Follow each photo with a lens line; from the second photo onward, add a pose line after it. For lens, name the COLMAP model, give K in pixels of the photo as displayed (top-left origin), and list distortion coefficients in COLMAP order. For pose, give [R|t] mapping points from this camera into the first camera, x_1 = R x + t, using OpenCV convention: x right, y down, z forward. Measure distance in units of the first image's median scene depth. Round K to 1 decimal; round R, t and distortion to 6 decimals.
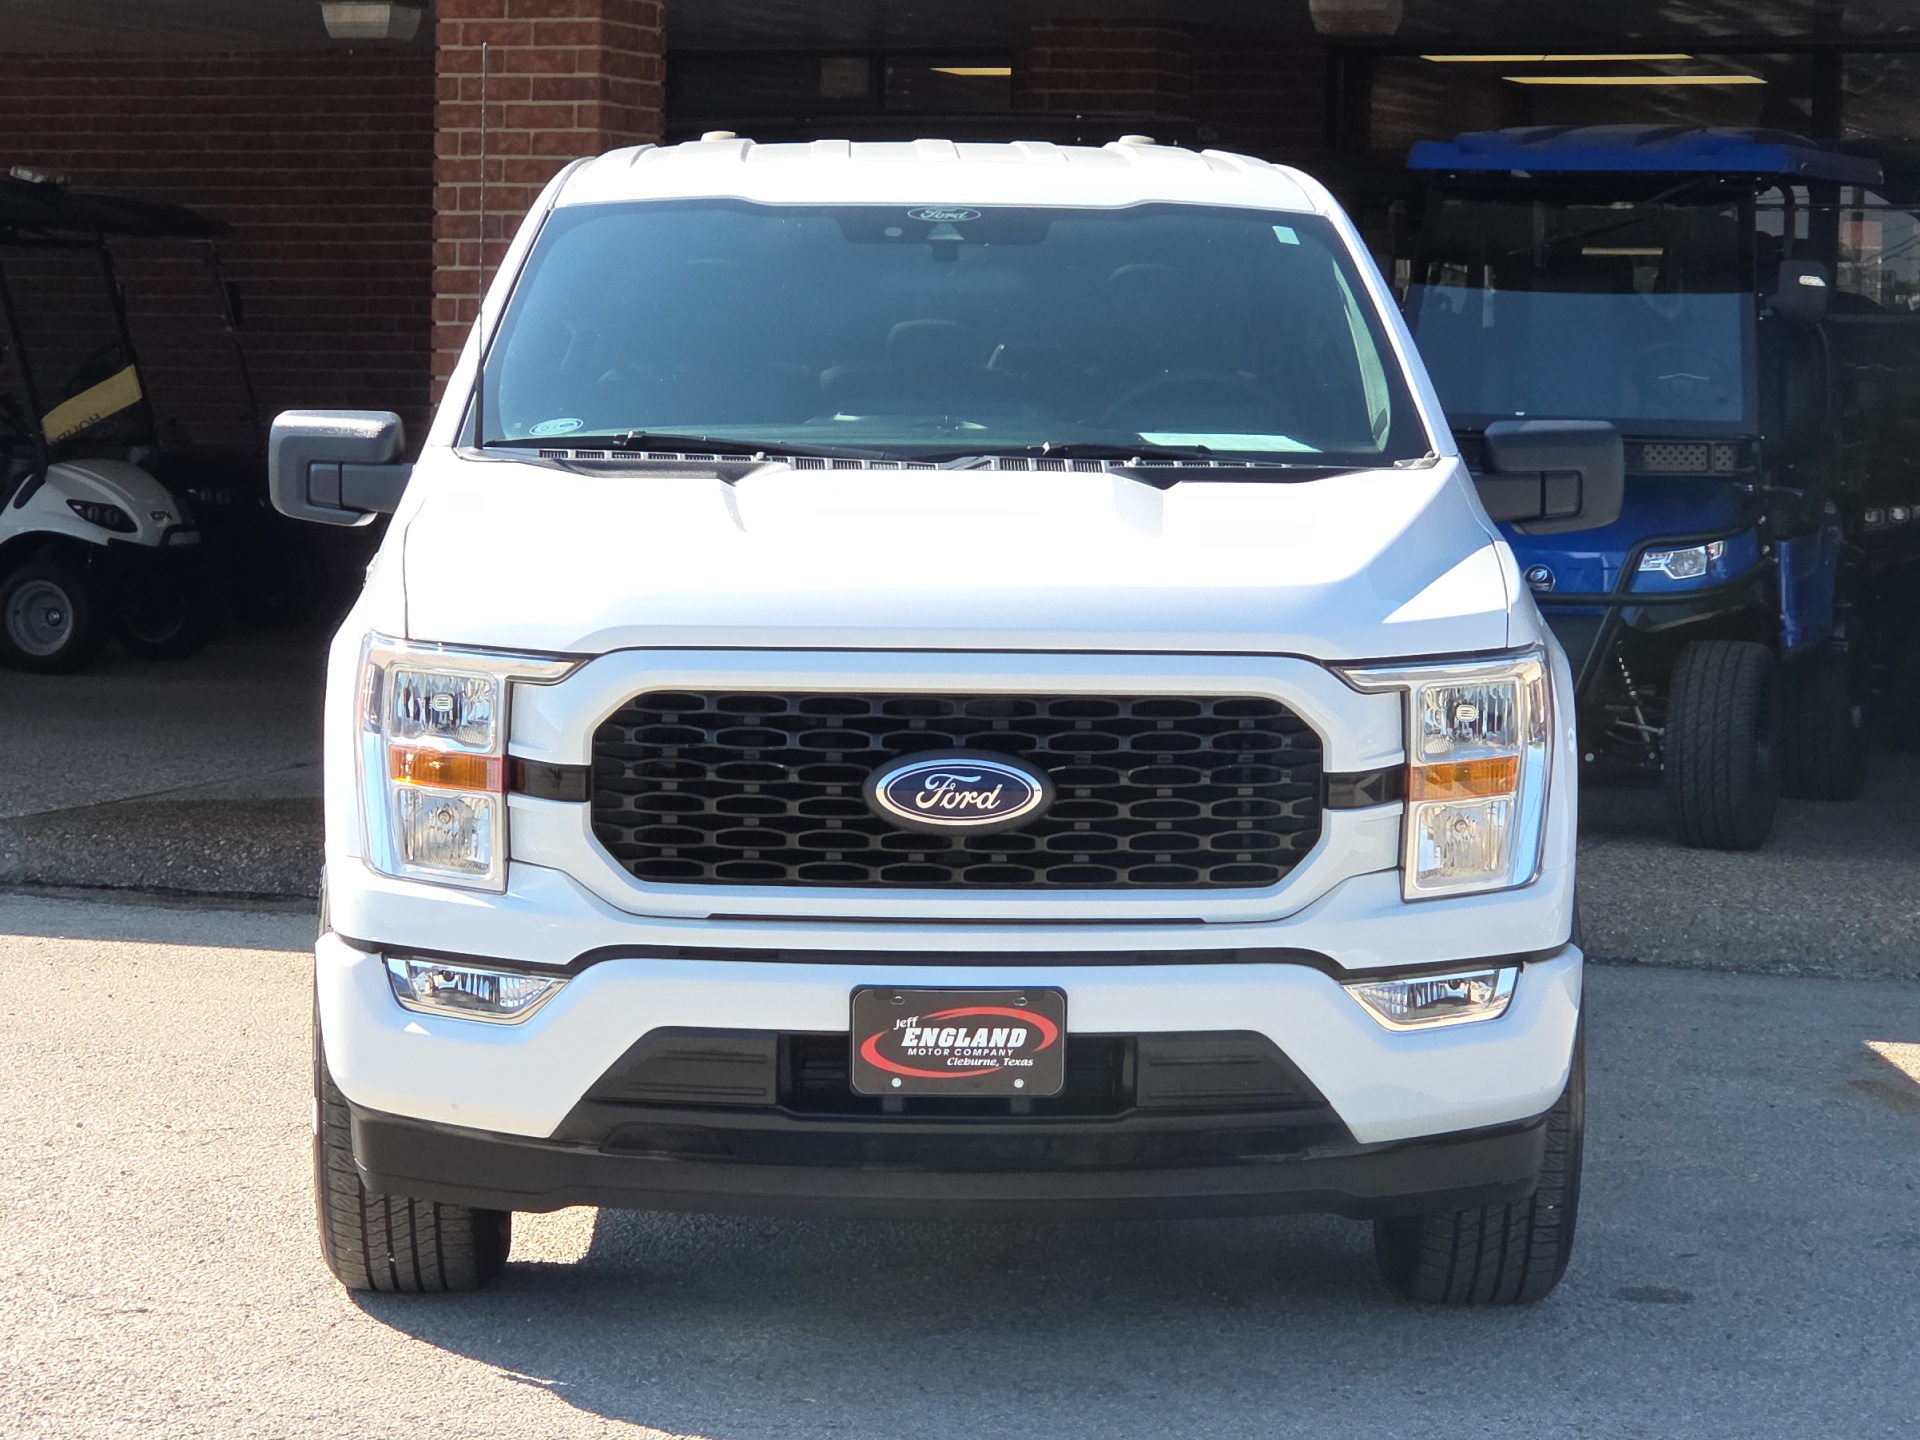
lens RADIAL K [[5125.0, 0, 944.8], [0, 5125.0, 725.7], [0, 0, 1]] dist [-0.098844, 0.000000]
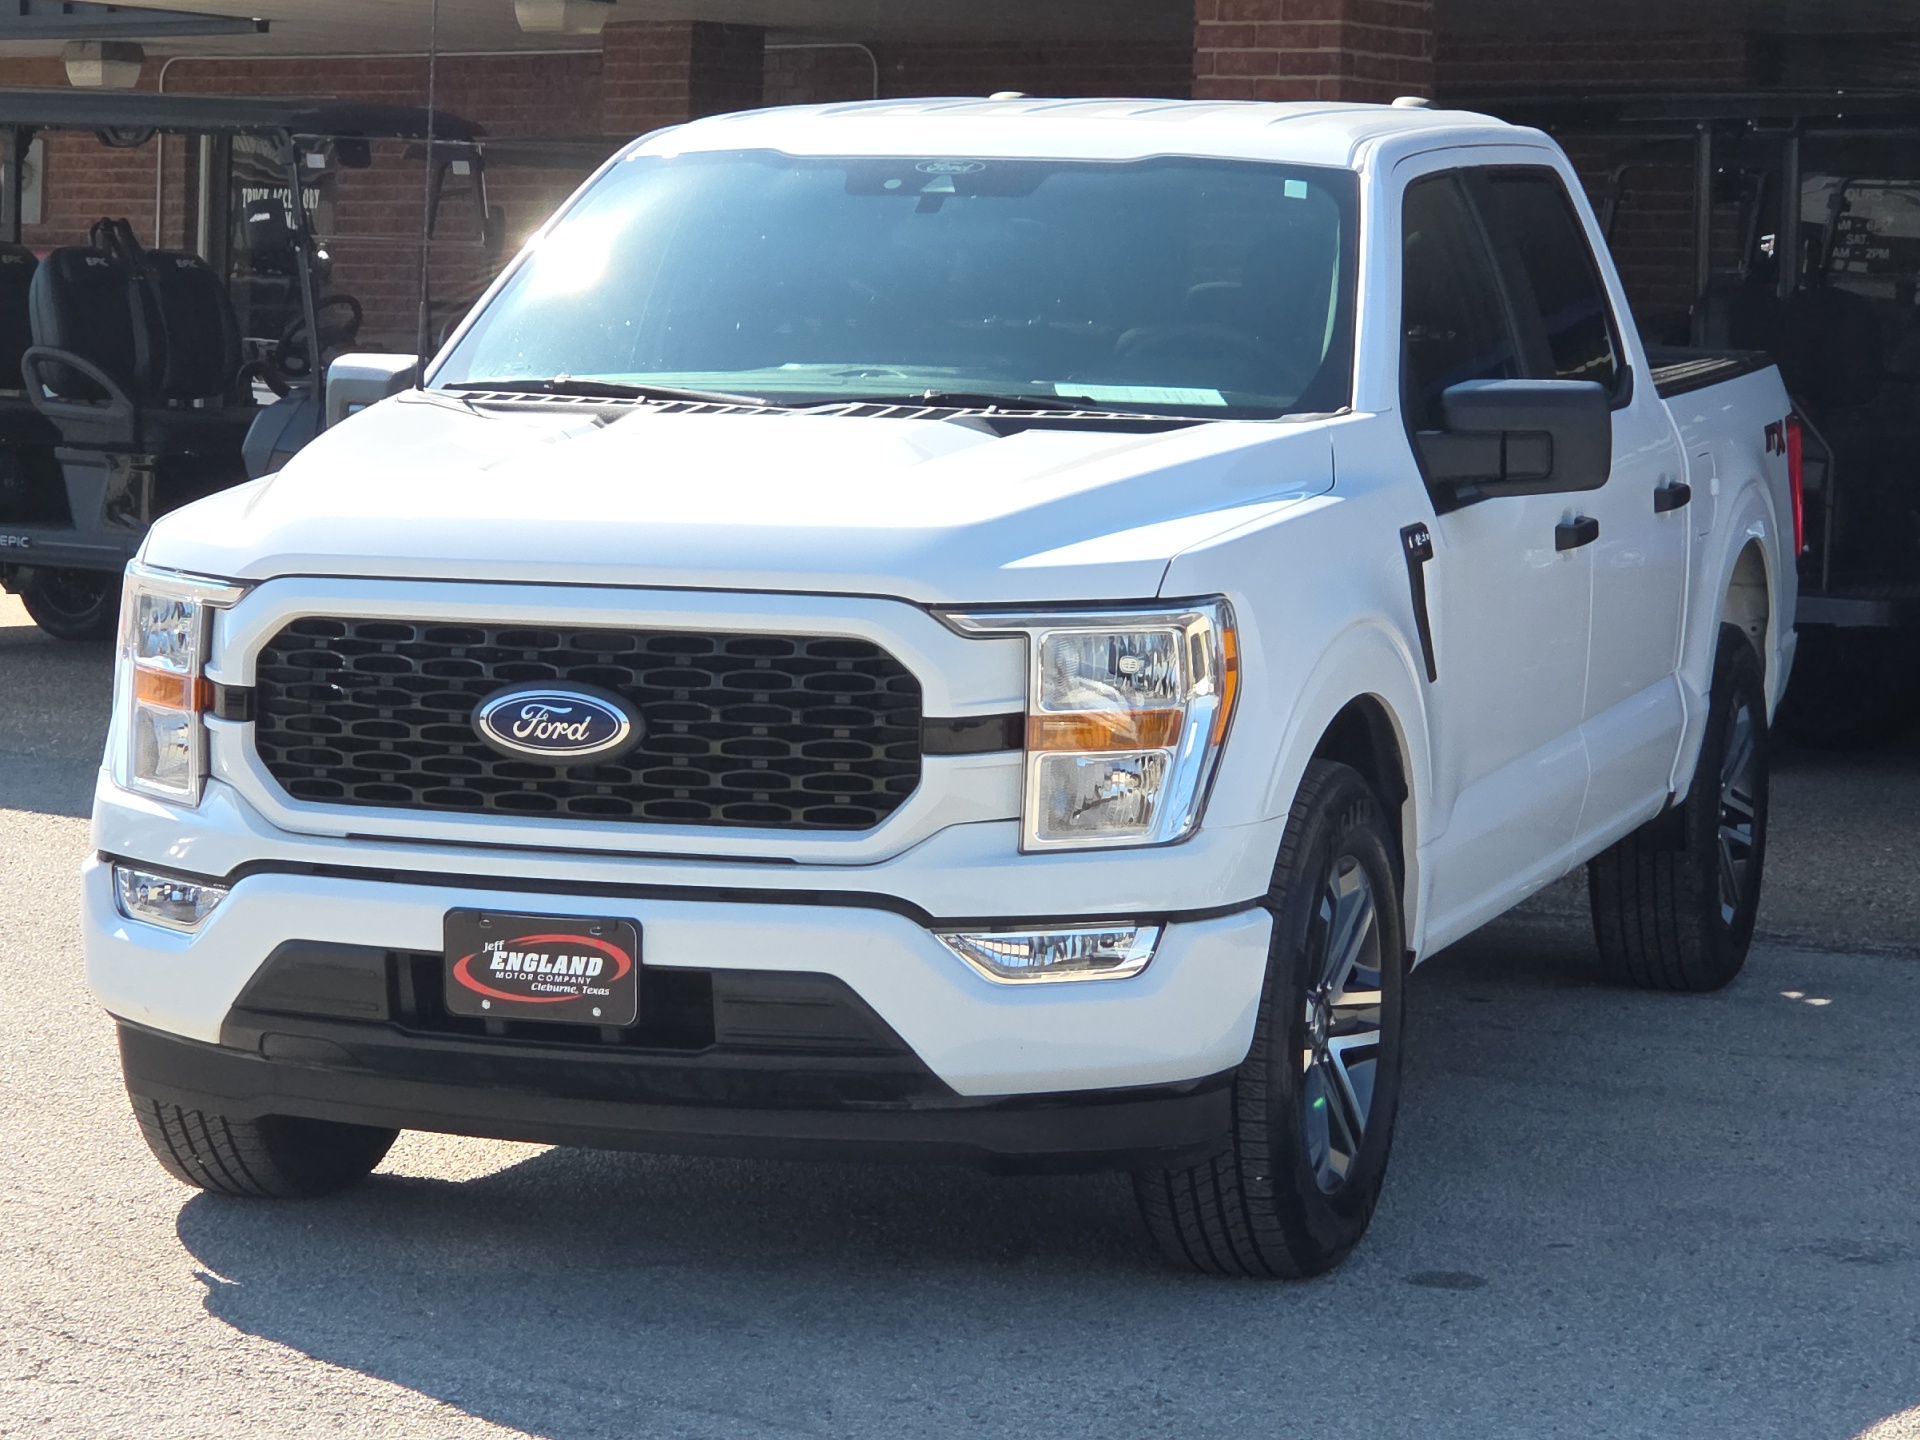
lens RADIAL K [[5125.0, 0, 940.3], [0, 5125.0, 720.2], [0, 0, 1]] dist [-0.098844, 0.000000]
pose [[0.950048, 0.033096, -0.310344, 0.329291], [-0.033575, 0.999429, 0.003801, 0.005050], [0.310293, 0.006808, 0.950617, 0.049311]]
